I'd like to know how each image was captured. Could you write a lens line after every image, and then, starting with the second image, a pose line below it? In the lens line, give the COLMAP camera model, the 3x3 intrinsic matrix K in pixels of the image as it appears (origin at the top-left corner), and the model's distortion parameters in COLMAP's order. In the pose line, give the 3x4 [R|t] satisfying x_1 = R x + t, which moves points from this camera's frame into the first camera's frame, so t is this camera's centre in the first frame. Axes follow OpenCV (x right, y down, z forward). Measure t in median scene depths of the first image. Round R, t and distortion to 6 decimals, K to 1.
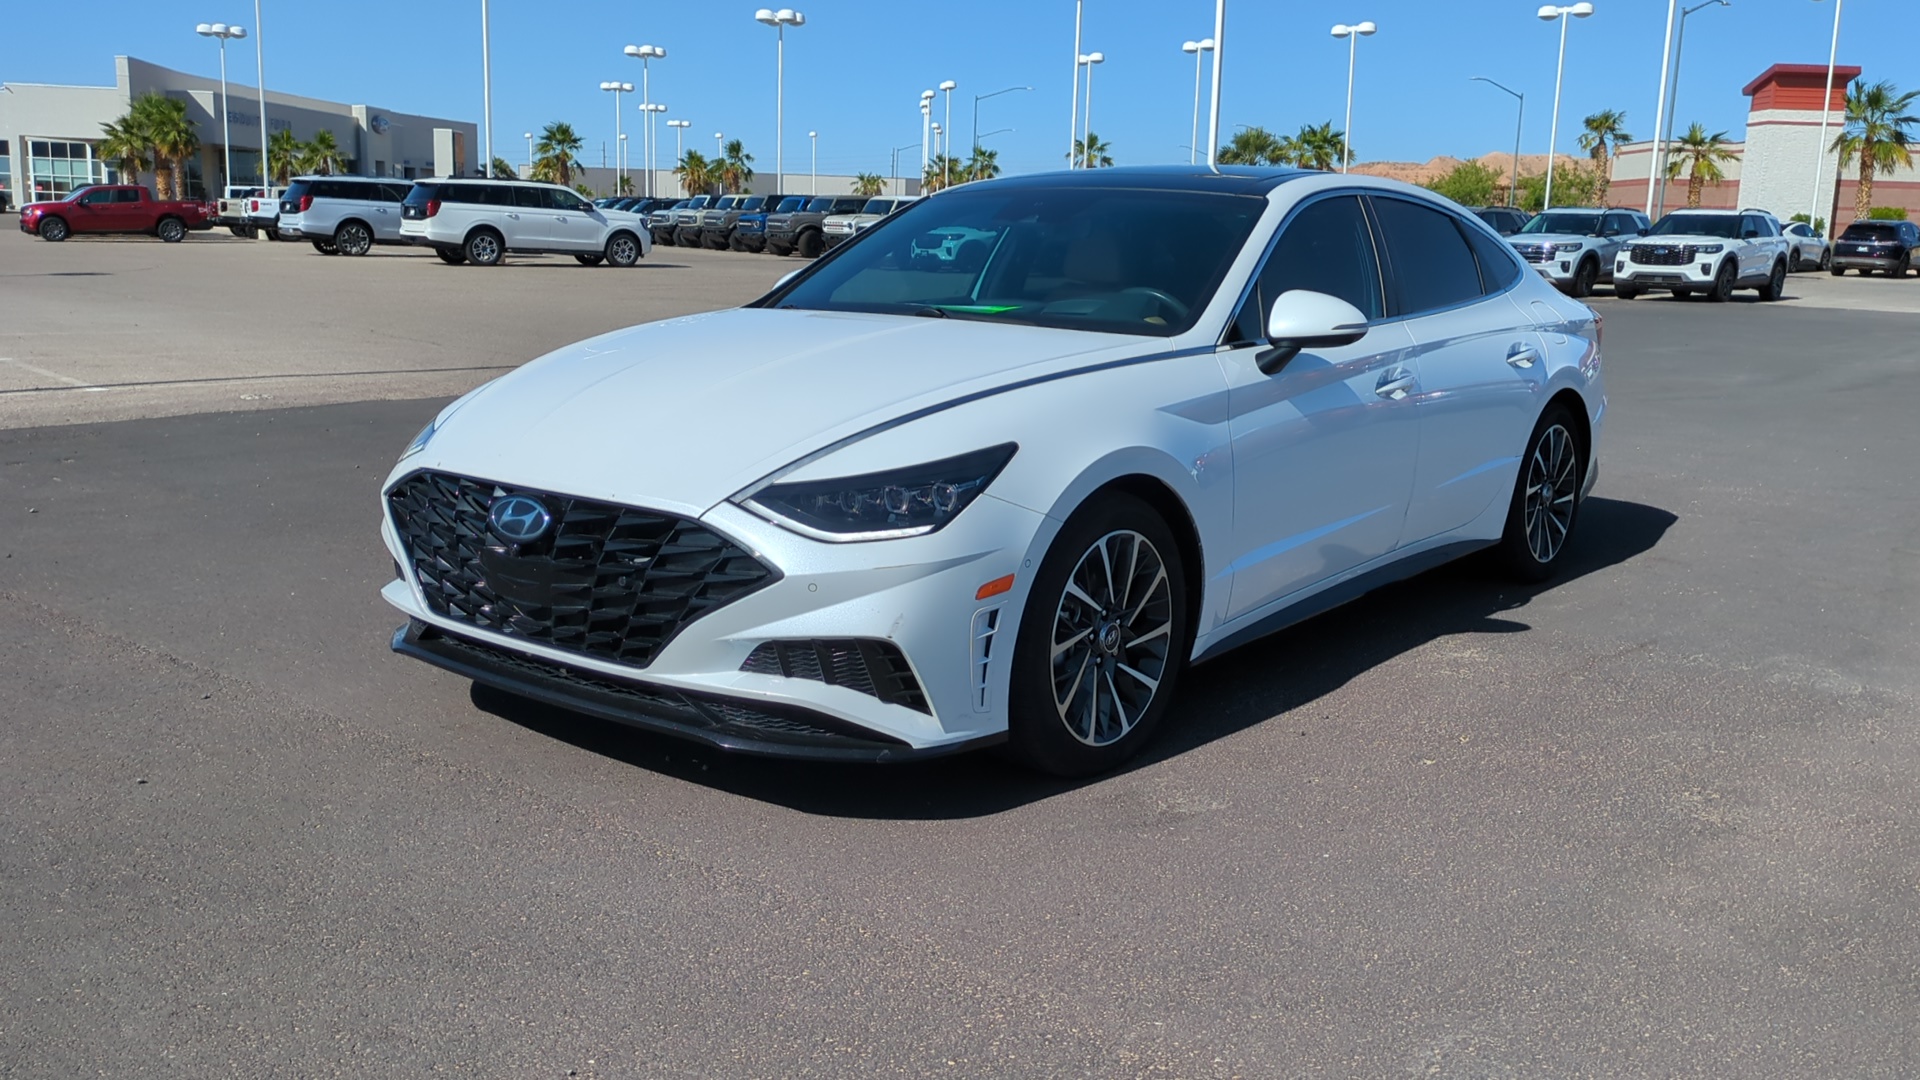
lens RADIAL K [[1652.8, 0, 960.0], [0, 1652.8, 540.0], [0, 0, 1]] dist [0.067423, -0.112331]
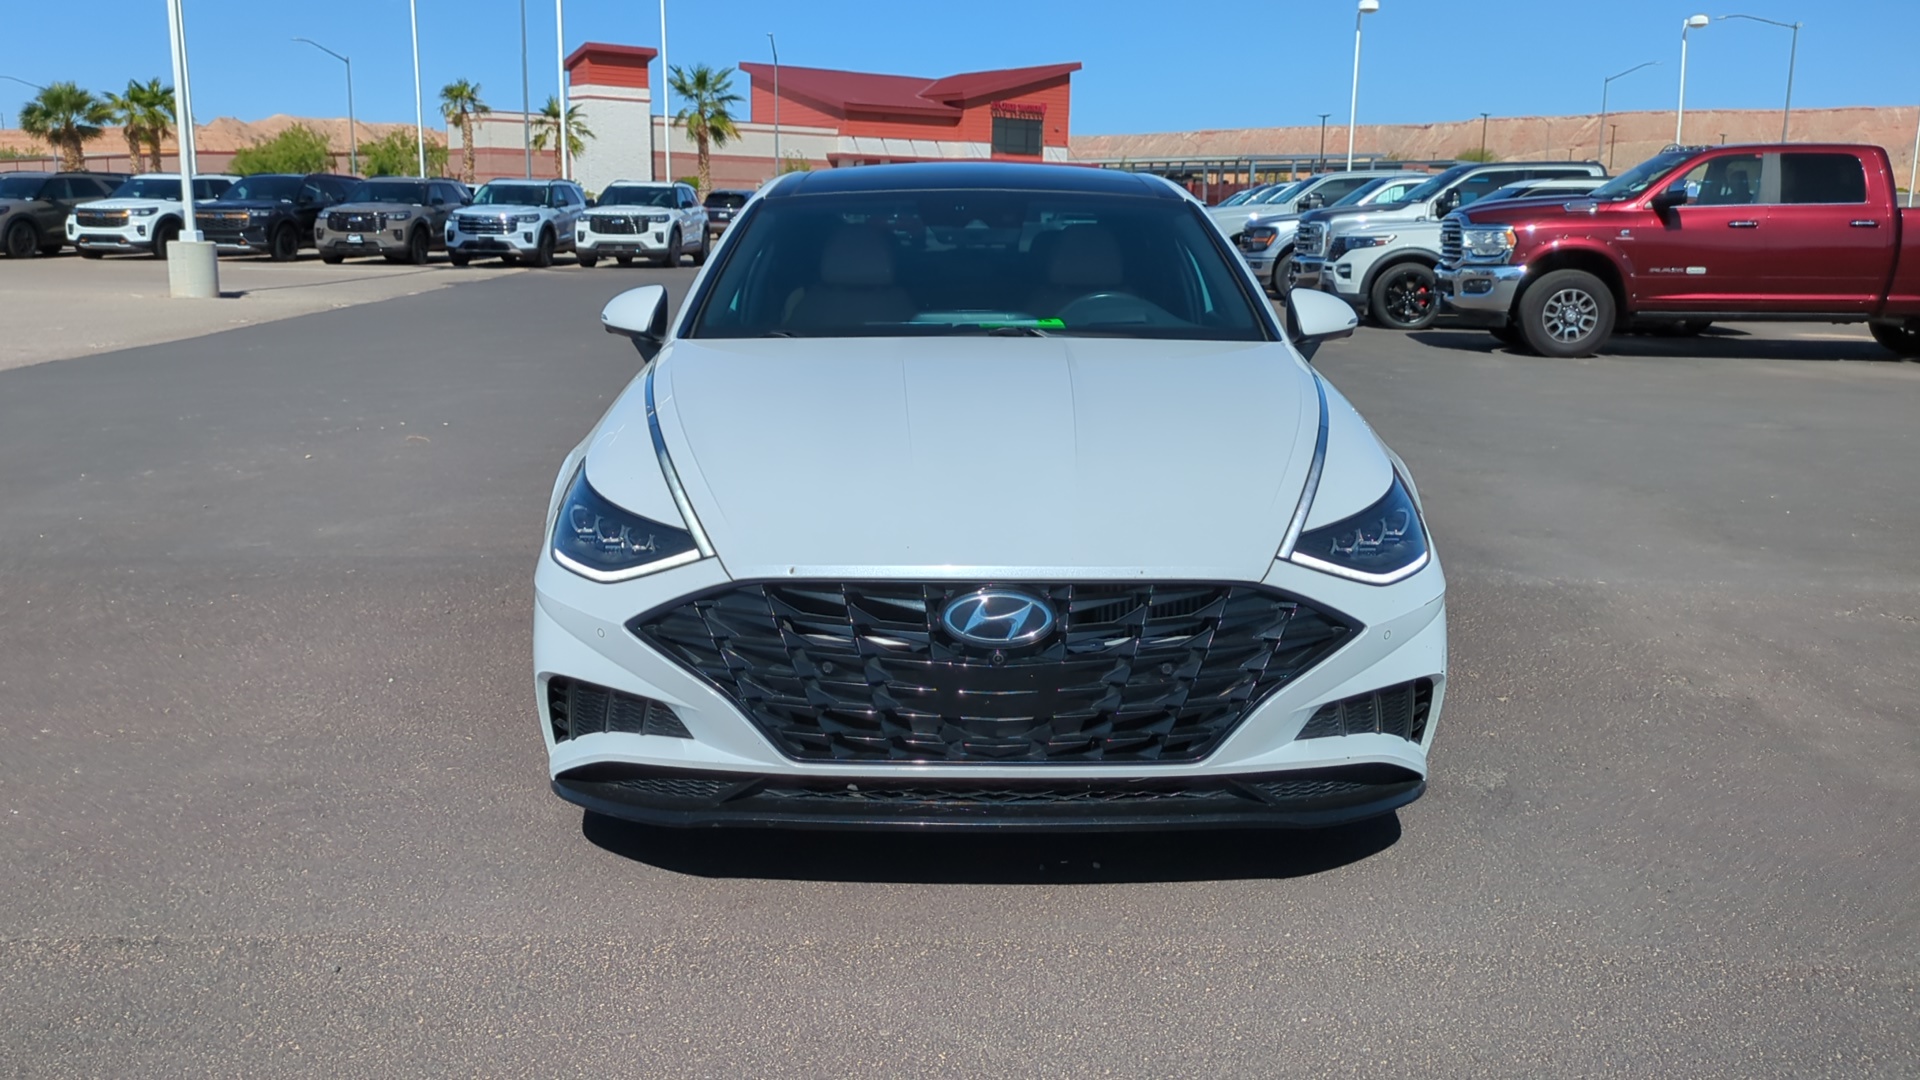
lens RADIAL K [[1643.9, 0, 977.0], [0, 1643.9, 550.2], [0, 0, 1]] dist [0.064381, -0.068749]
pose [[0.771353, -0.142978, 0.620139, -0.079961], [0.126658, 0.989432, 0.070580, -0.010746], [-0.623677, 0.024104, 0.781310, 0.039733]]
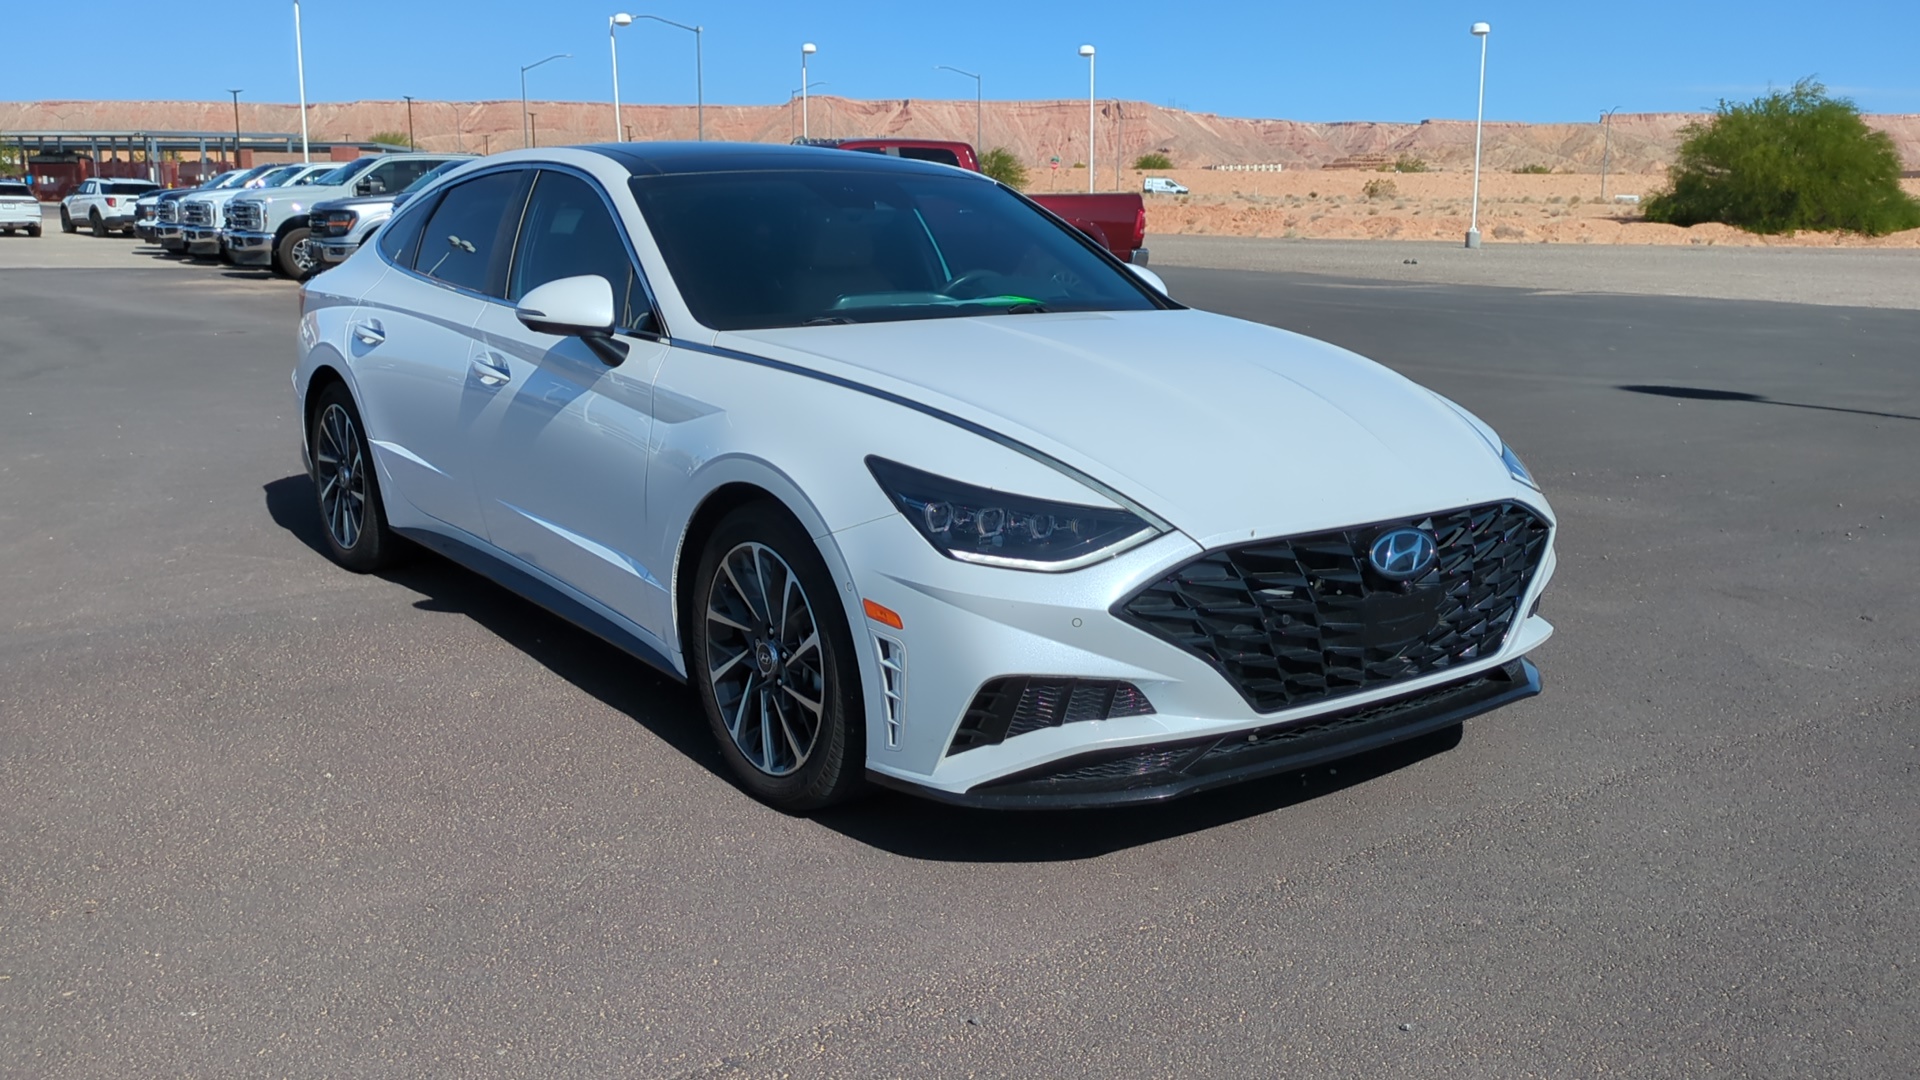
lens RADIAL K [[1643.9, 0, 977.0], [0, 1643.9, 550.2], [0, 0, 1]] dist [0.064381, -0.068749]
pose [[0.246649, -0.218380, 0.944179, -0.121741], [0.179305, 0.967742, 0.176990, -0.022152], [-0.952373, 0.125642, 0.277850, 0.099628]]
